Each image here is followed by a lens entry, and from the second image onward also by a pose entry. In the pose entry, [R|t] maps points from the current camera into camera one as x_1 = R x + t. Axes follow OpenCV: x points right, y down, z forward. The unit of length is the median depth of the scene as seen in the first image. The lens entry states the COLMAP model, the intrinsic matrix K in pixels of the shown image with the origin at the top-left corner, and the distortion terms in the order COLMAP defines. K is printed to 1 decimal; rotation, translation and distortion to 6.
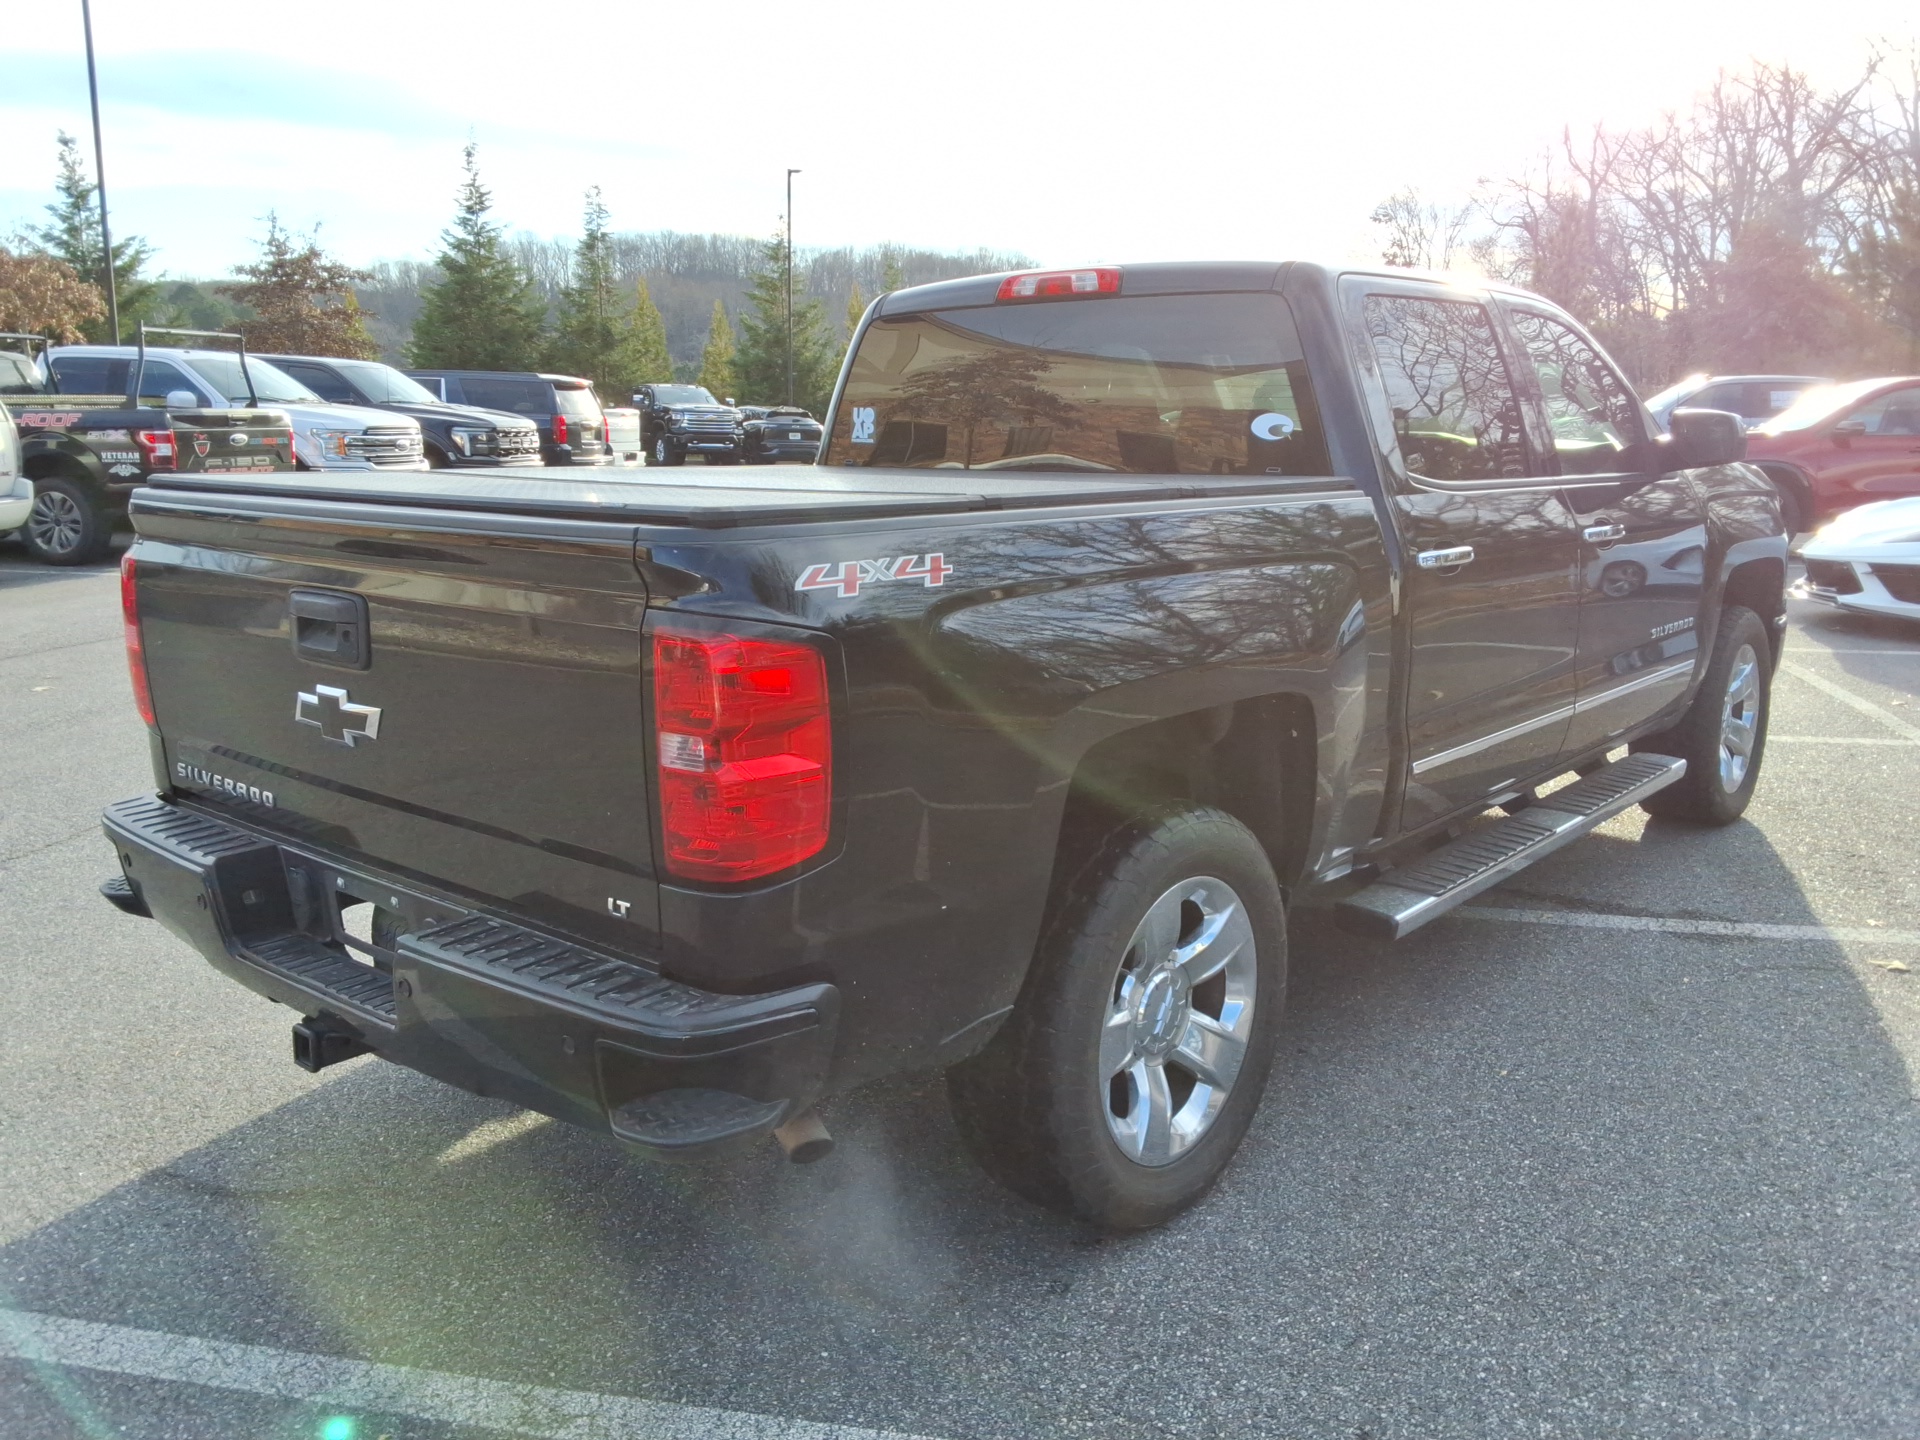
lens RADIAL K [[1525.5, 0, 974.8], [0, 1525.5, 712.9], [0, 0, 1]] dist [0.101626, -0.157677]
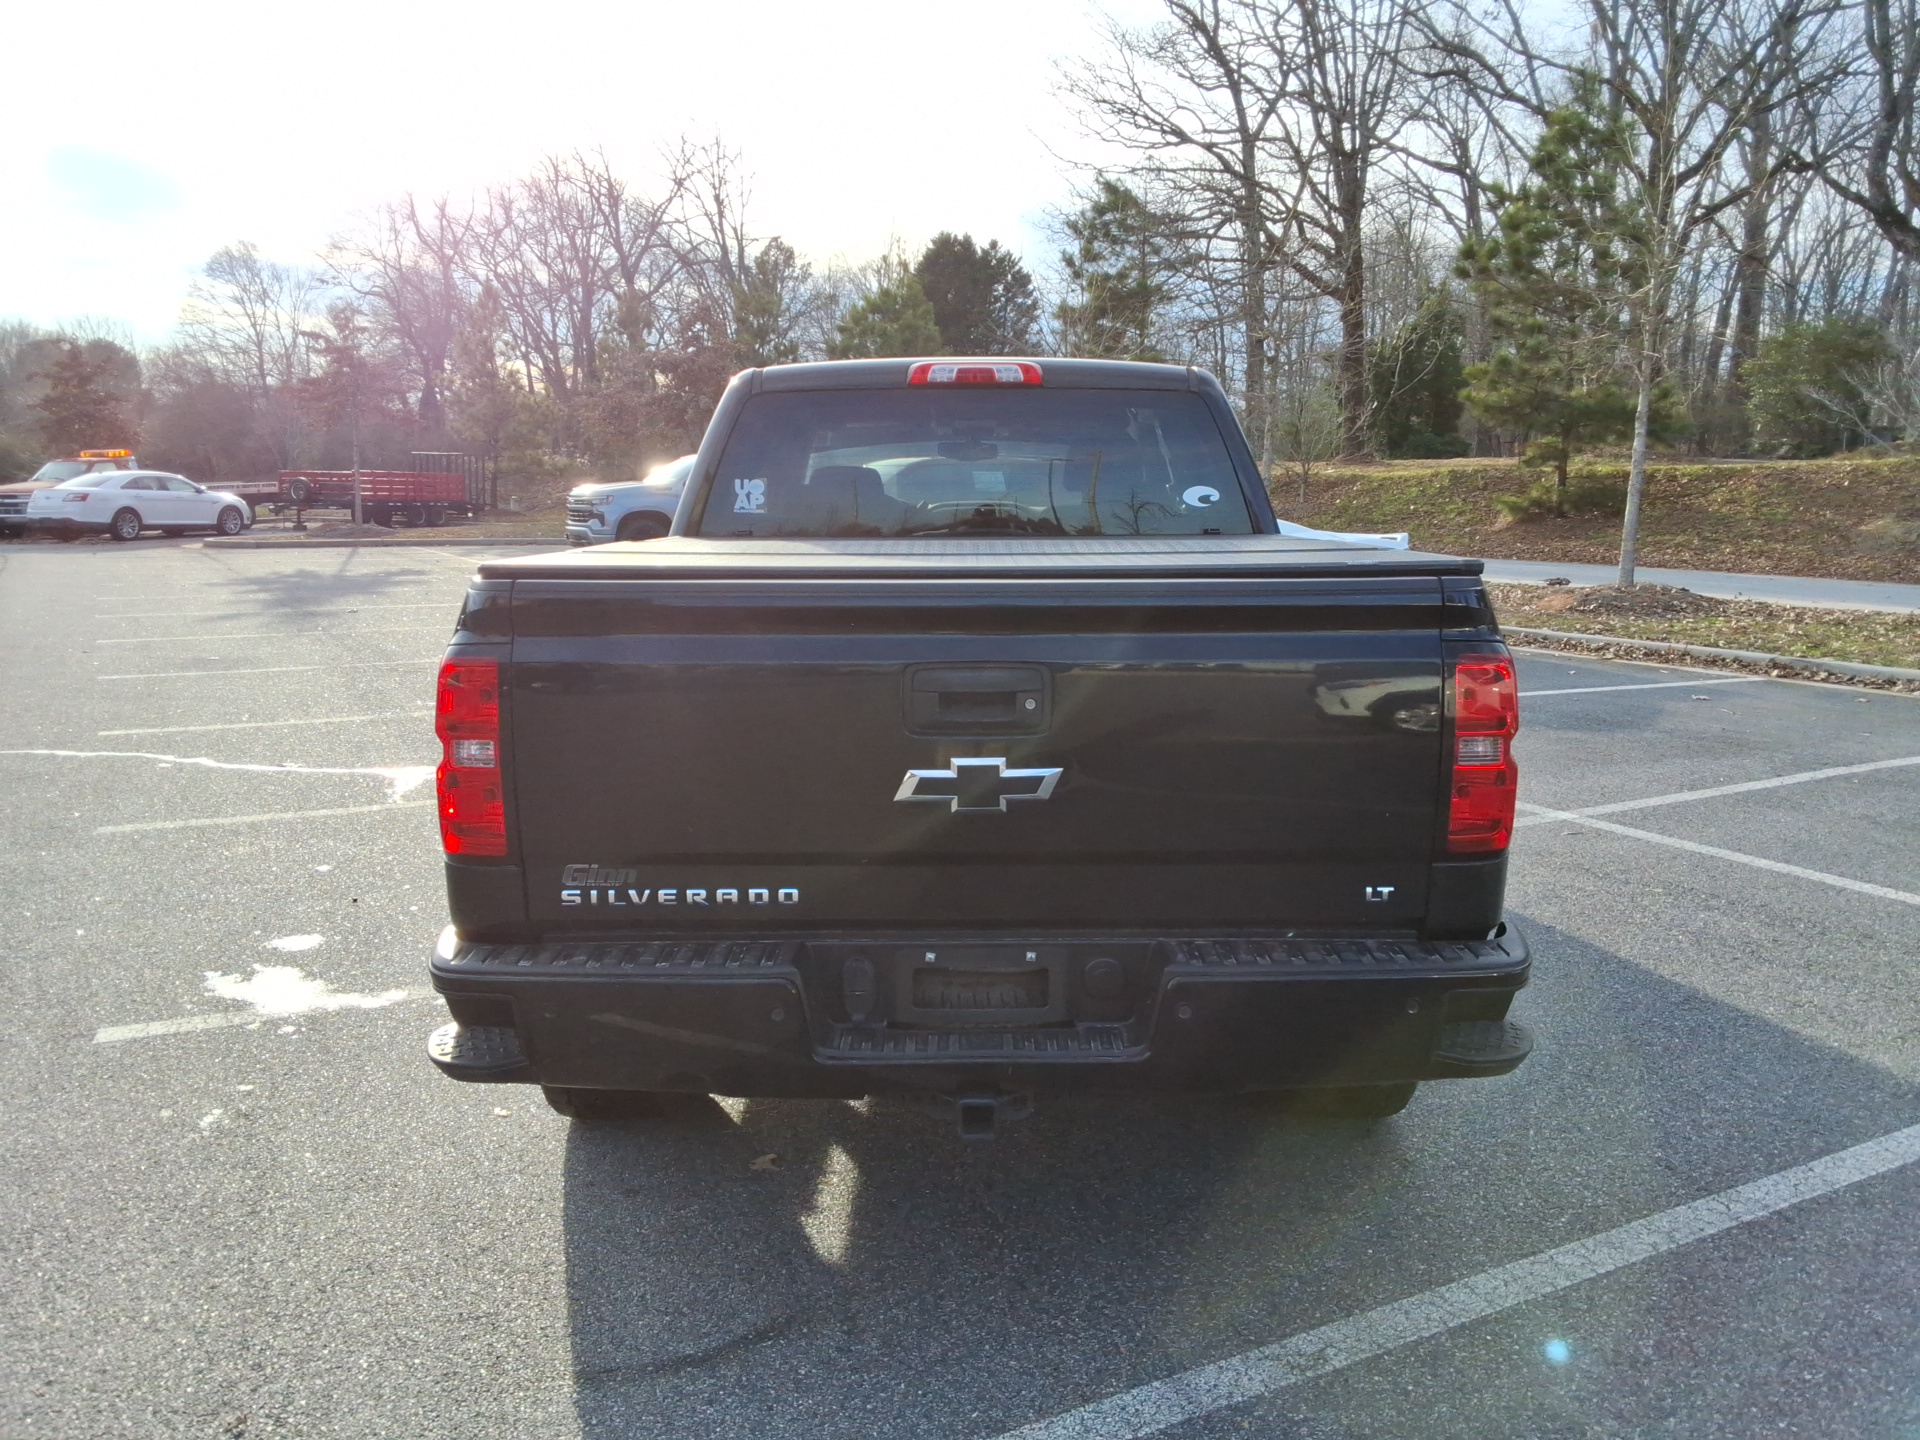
lens RADIAL K [[1525.5, 0, 974.8], [0, 1525.5, 712.9], [0, 0, 1]] dist [0.101626, -0.157677]
pose [[0.758994, -0.095561, 0.644047, -0.750873], [0.122587, 0.992454, 0.002791, -0.034621], [-0.639454, 0.076833, 0.764981, 0.159799]]
